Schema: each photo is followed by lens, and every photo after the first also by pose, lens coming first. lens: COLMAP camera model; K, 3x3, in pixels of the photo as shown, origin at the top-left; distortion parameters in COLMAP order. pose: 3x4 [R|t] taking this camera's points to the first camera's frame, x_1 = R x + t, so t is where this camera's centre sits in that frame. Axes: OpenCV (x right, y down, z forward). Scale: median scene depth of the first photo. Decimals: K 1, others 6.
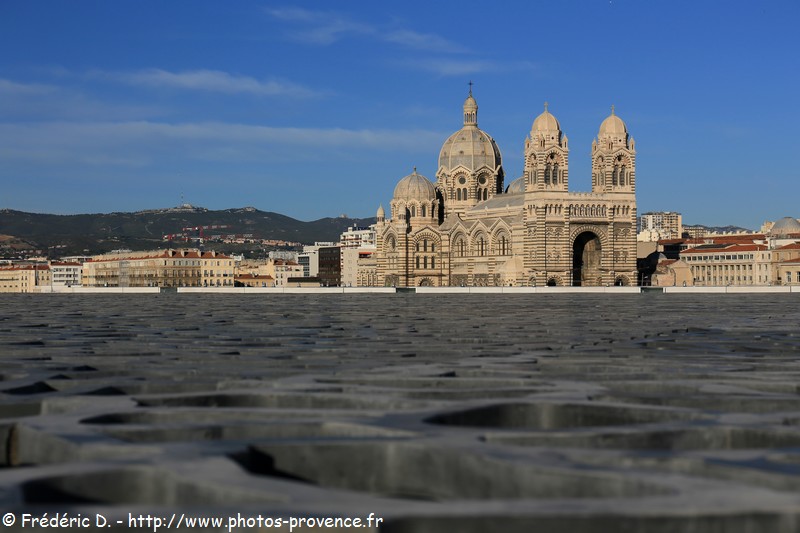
lens RADIAL K [[1585.2, 0, 400.0], [0, 1585.2, 266.5], [0, 0, 1]] dist [0.149852, 0.058187]
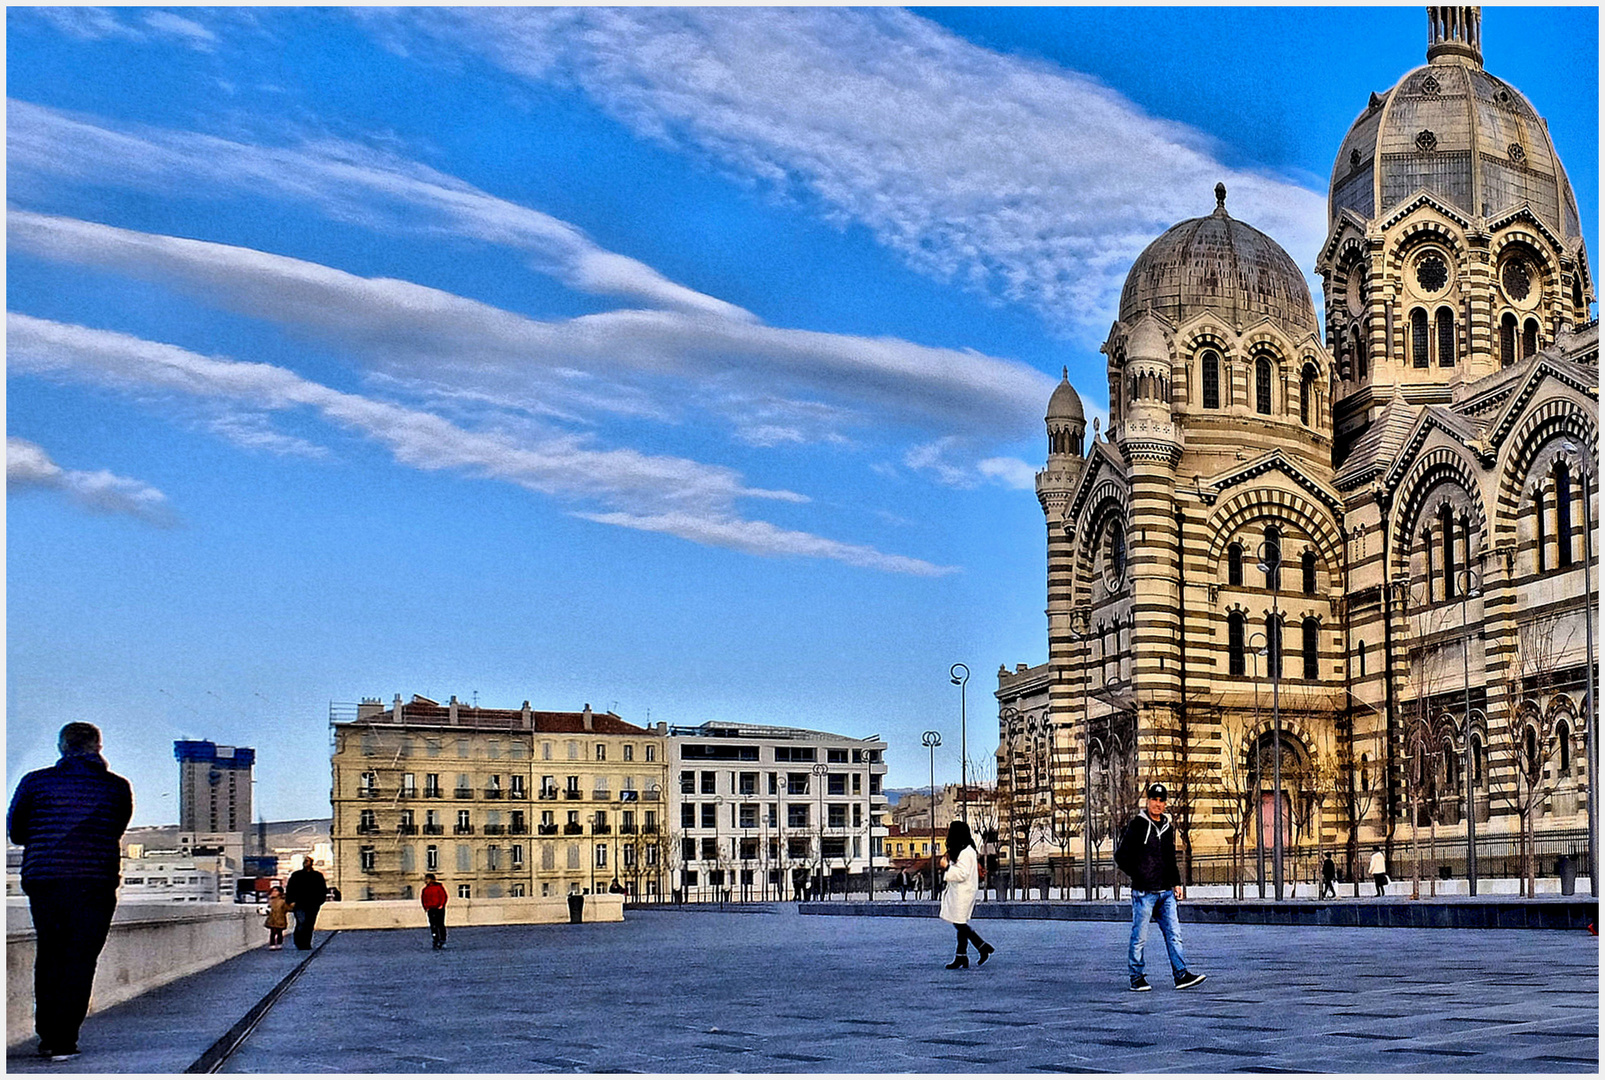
lens RADIAL K [[2483.3, 0, 758.6], [0, 2483.3, 725.4], [0, 0, 1]] dist [-1.398408, 4.011493]
pose [[0.973248, 0.012560, -0.229414, 0.020504], [-0.029592, 0.997041, -0.070951, 0.028909], [0.227844, 0.075842, 0.970740, 0.723987]]
